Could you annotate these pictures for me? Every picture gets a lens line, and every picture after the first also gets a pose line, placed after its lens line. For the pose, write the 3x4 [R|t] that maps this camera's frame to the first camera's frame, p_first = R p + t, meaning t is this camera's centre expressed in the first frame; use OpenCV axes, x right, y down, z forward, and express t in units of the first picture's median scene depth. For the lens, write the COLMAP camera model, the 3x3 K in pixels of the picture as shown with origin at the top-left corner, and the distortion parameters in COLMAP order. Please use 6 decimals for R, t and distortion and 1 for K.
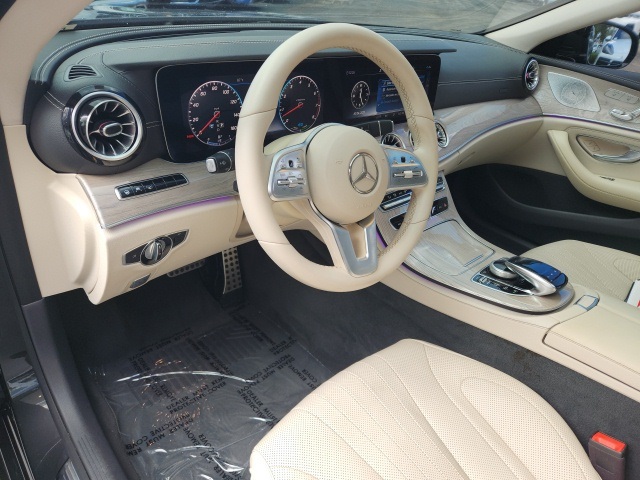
lens RADIAL K [[434.9, 0, 320.6], [0, 434.9, 240.2], [0, 0, 1]] dist [0.060418, -0.053243]
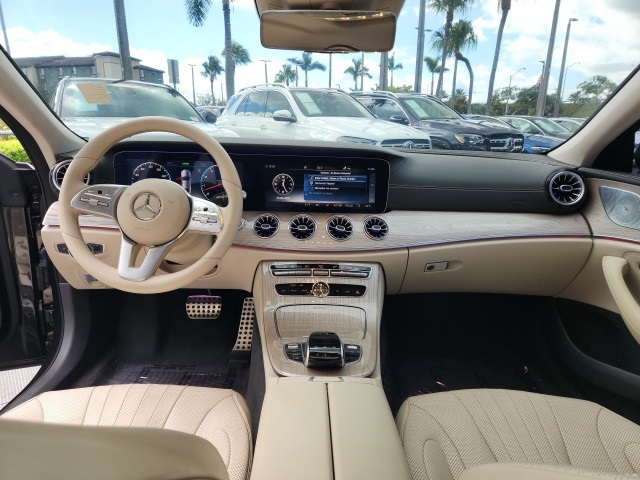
lens RADIAL K [[430.6, 0, 333.7], [0, 430.6, 242.2], [0, 0, 1]] dist [0.080432, -0.072487]
pose [[0.753110, 0.065359, -0.654639, 0.822637], [-0.295000, 0.922960, -0.247225, 0.067555], [0.588048, 0.379306, 0.714372, 0.215896]]
